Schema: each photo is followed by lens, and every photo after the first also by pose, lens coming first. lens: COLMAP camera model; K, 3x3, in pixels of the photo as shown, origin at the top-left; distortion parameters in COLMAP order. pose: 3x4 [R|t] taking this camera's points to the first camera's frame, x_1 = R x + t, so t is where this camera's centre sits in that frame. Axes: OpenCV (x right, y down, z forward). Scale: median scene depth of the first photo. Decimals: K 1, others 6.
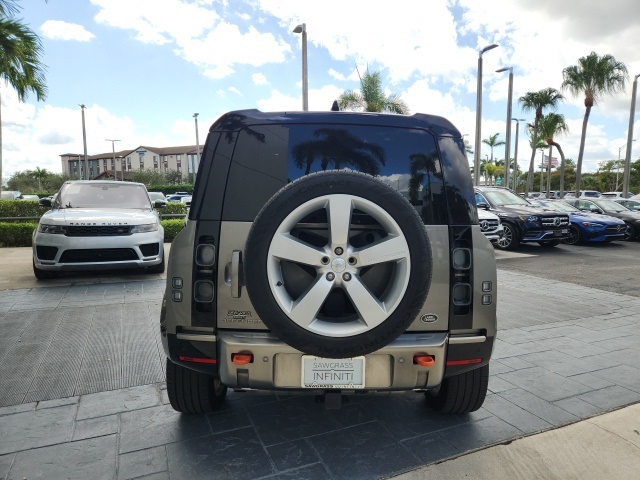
lens RADIAL K [[427.6, 0, 320.0], [0, 427.6, 240.0], [0, 0, 1]] dist [0.089671, -0.069162]
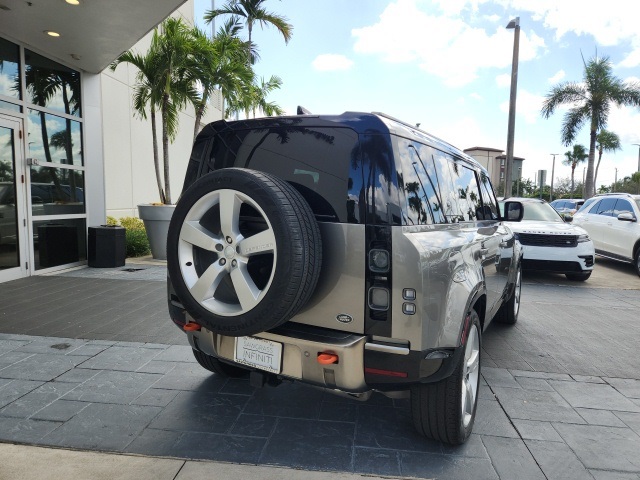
lens RADIAL K [[423.5, 0, 320.0], [0, 423.5, 240.0], [0, 0, 1]] dist [0.085955, -0.066307]
pose [[0.863668, 0.065220, -0.499824, 0.669288], [-0.074072, 0.997251, 0.002134, 0.005219], [0.498589, 0.035180, 0.866125, 0.126055]]
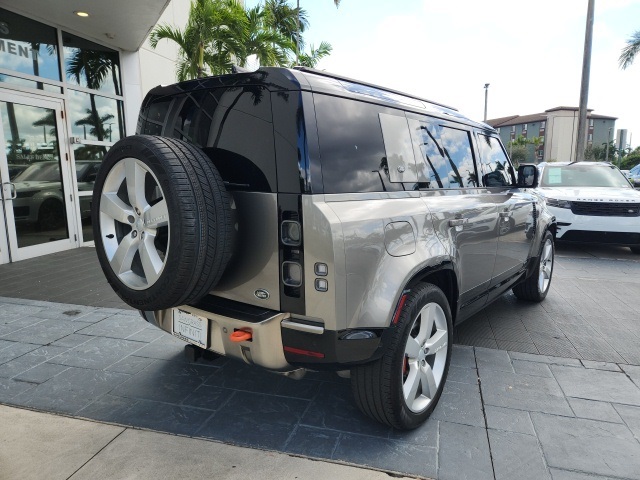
lens RADIAL K [[423.5, 0, 320.0], [0, 423.5, 240.0], [0, 0, 1]] dist [0.085955, -0.066307]
pose [[0.775550, 0.097912, -0.623646, 0.895410], [-0.063142, 0.994976, 0.077688, -0.012540], [0.628120, -0.020873, 0.777837, 0.368643]]
